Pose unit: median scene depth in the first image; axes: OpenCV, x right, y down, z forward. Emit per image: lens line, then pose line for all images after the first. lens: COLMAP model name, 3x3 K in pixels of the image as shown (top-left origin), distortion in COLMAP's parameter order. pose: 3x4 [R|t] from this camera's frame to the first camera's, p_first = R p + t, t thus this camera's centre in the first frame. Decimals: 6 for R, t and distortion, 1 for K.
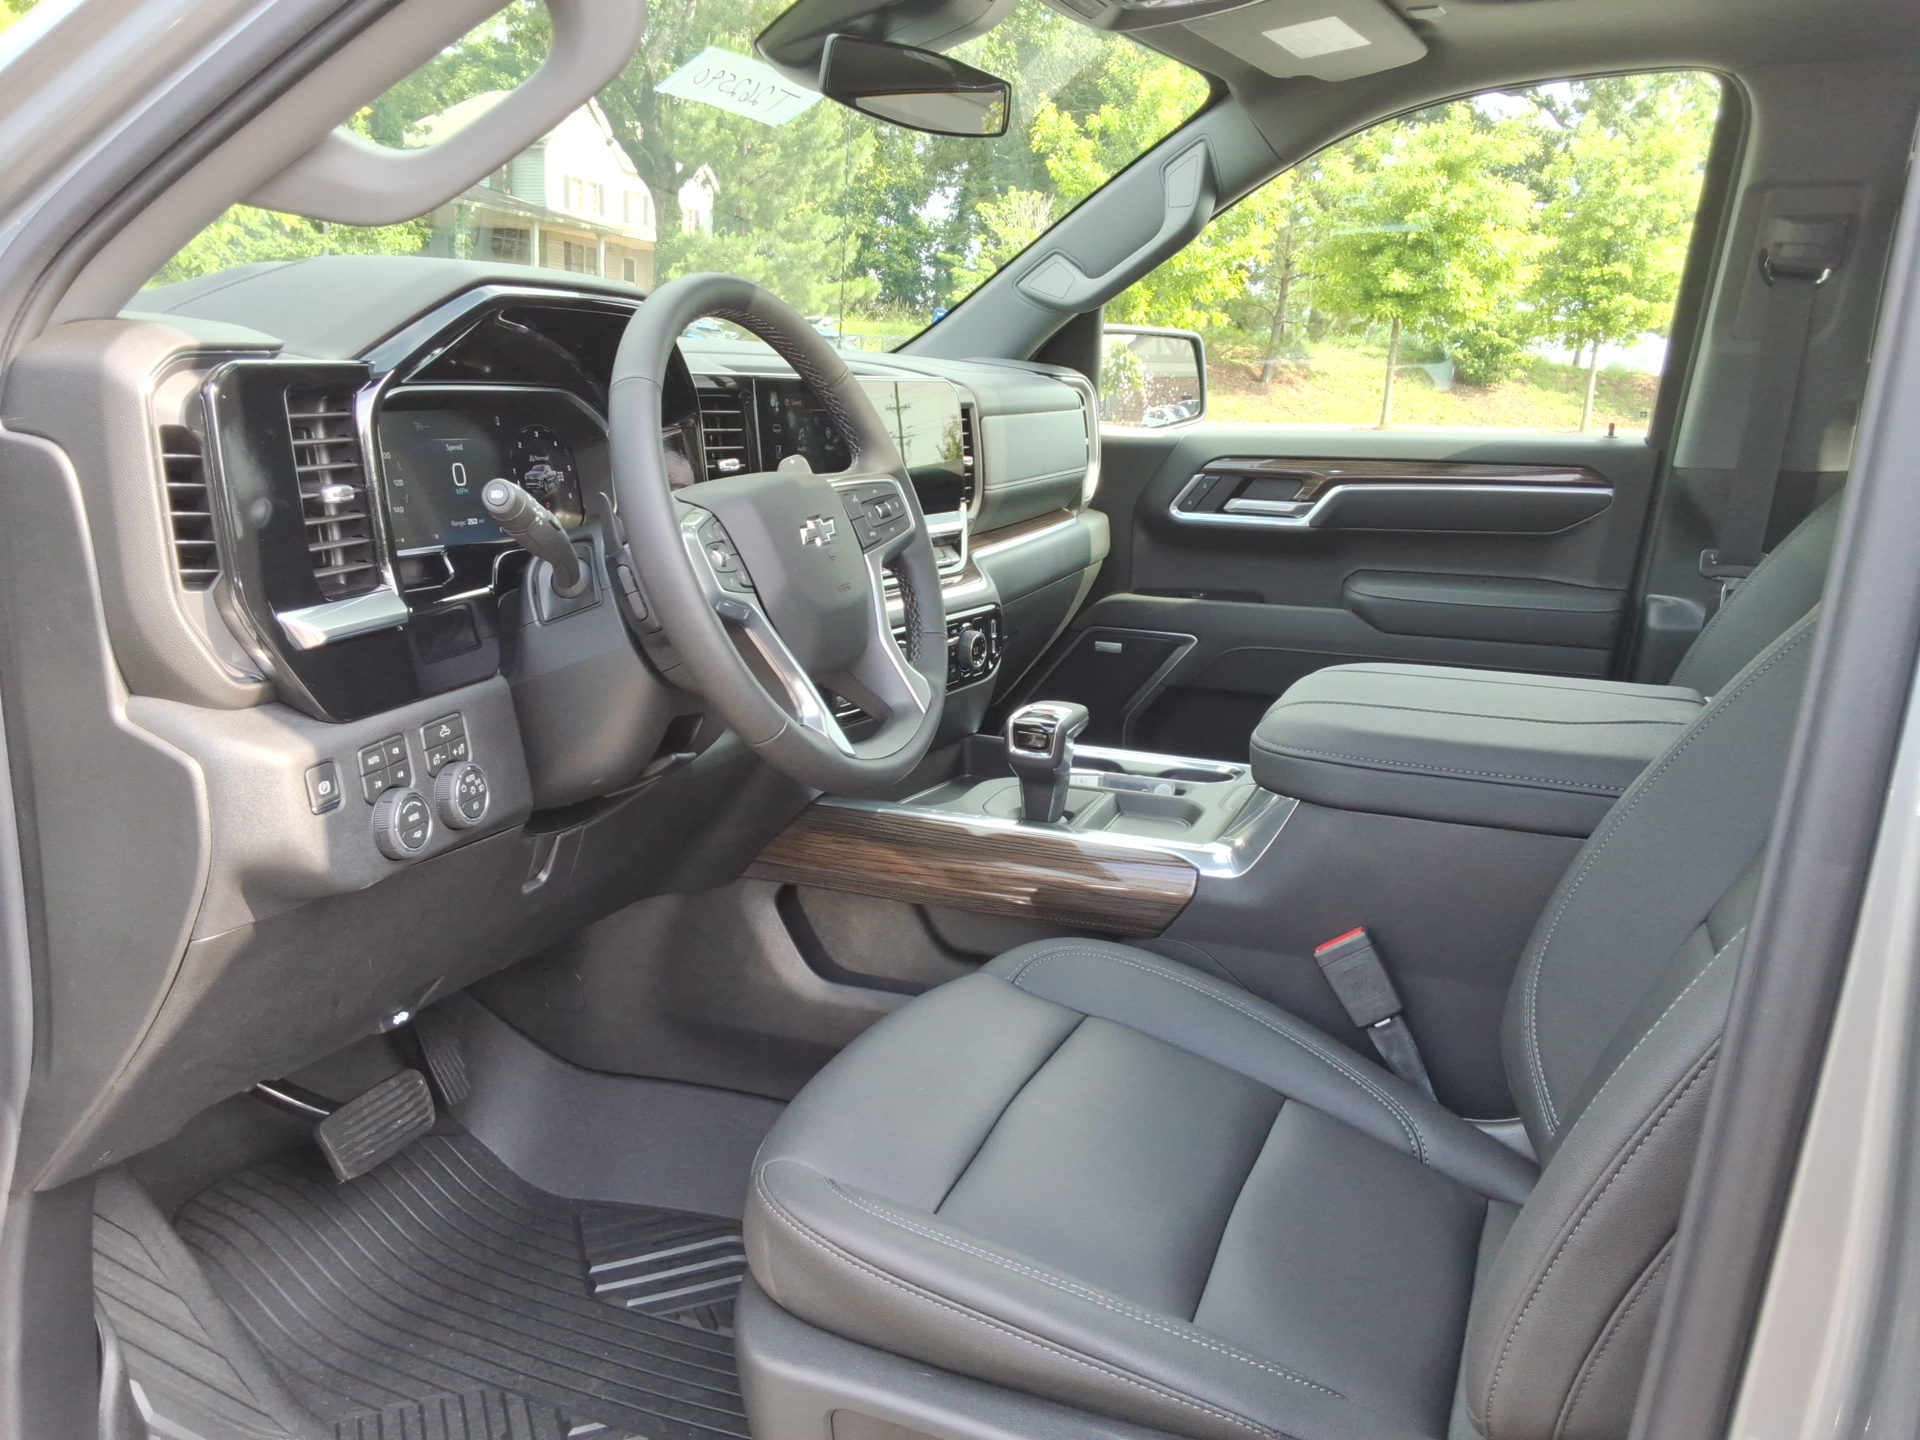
lens RADIAL K [[1525.4, 0, 972.1], [0, 1525.4, 690.7], [0, 0, 1]] dist [0.132948, -0.228445]
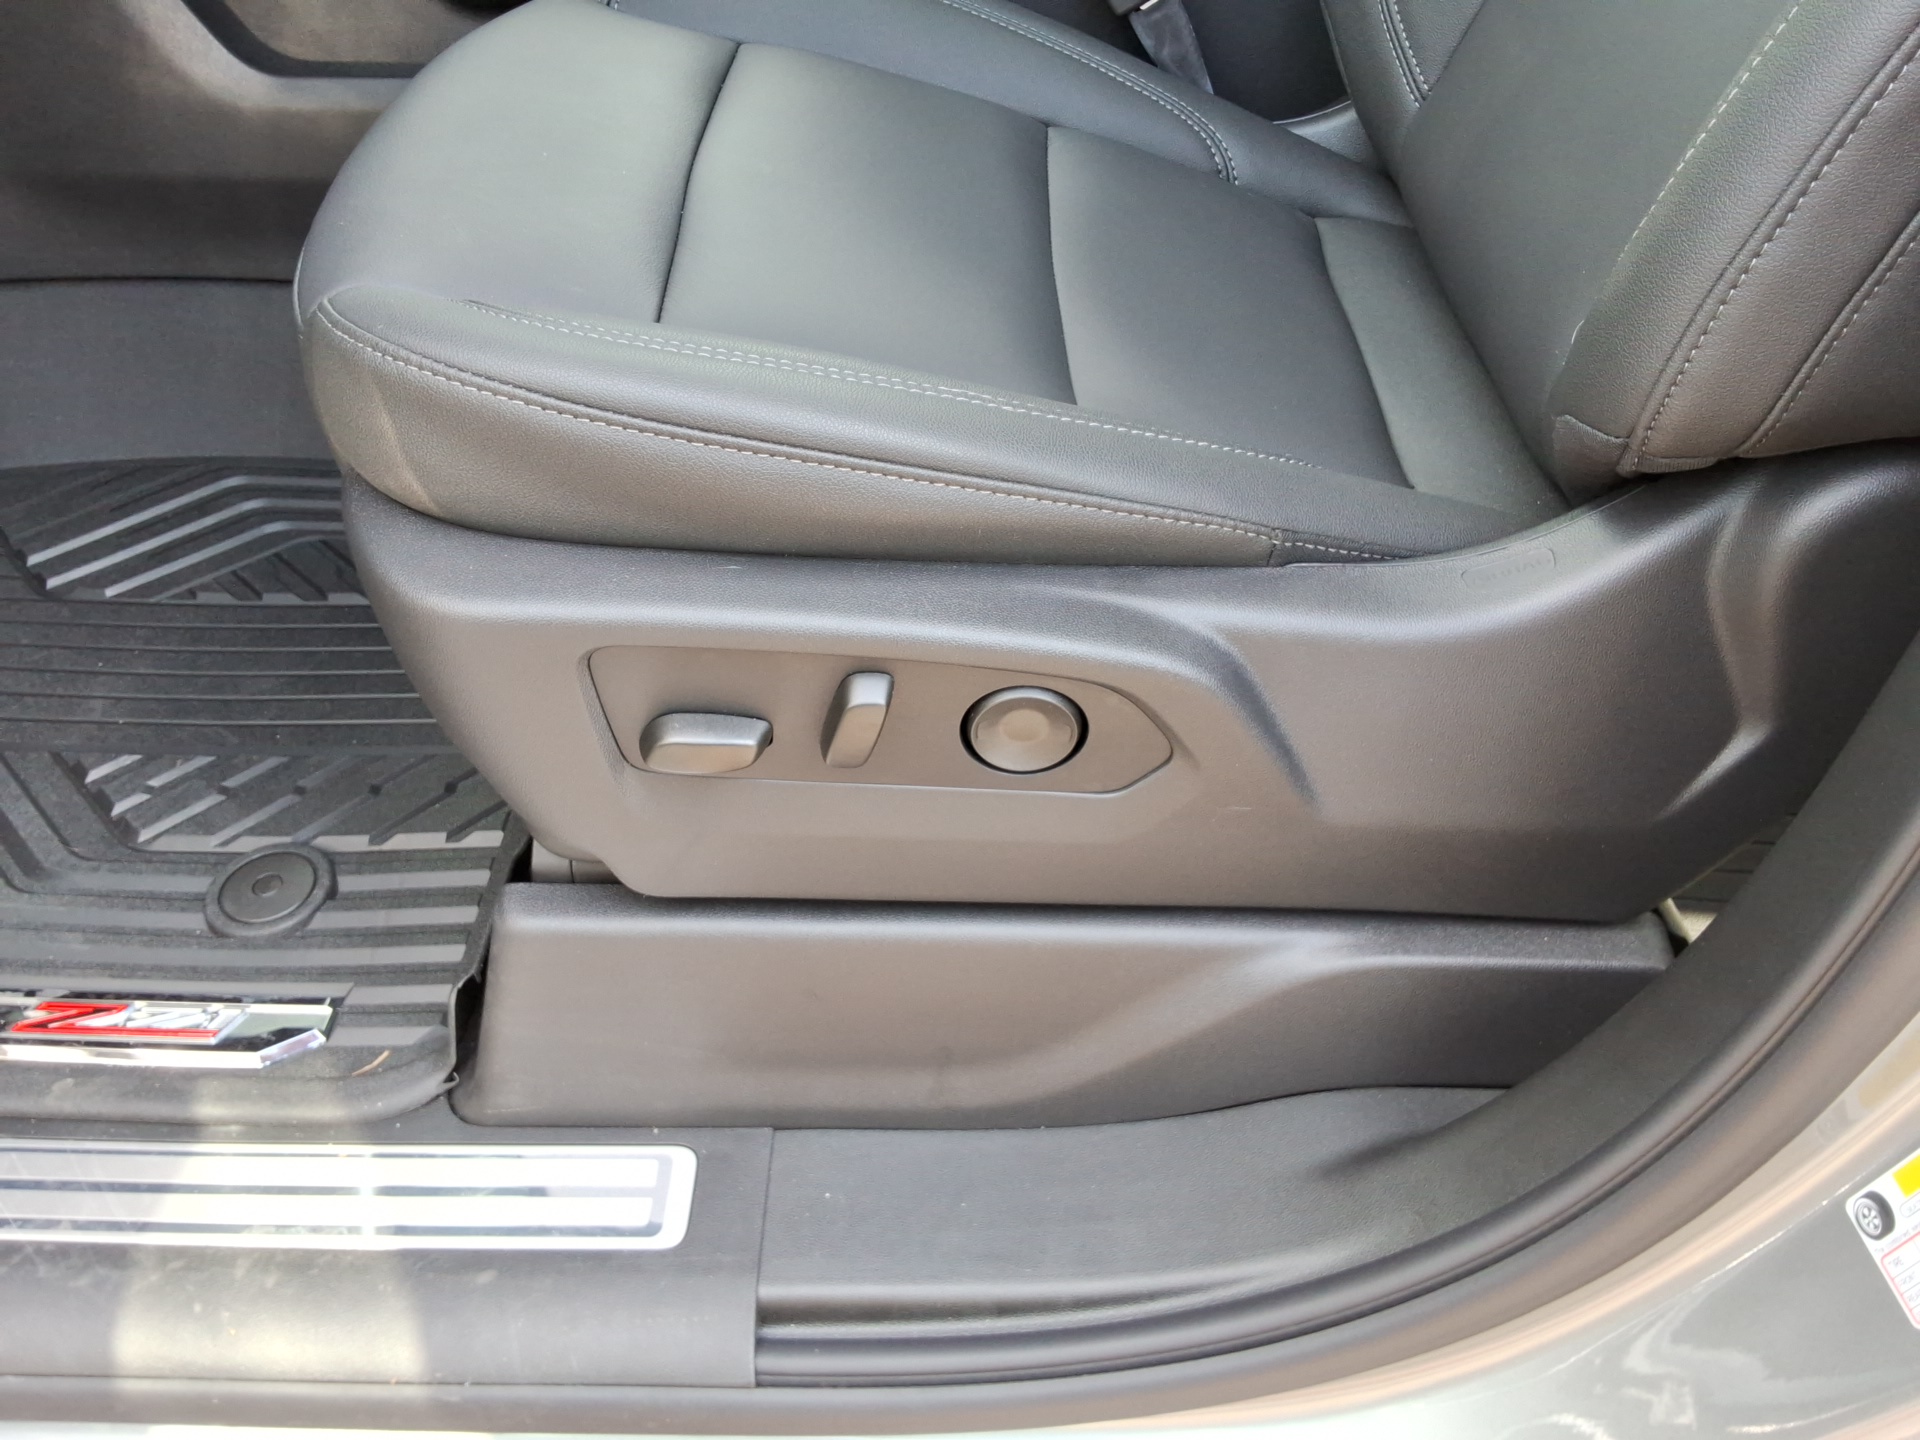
lens RADIAL K [[1541.6, 0, 973.0], [0, 1541.6, 699.8], [0, 0, 1]] dist [0.117265, -0.191006]
pose [[0.926031, -0.235000, 0.295366, -0.093742], [0.062173, 0.866817, 0.494735, 0.132776], [-0.372291, -0.439777, 0.817310, 0.309395]]
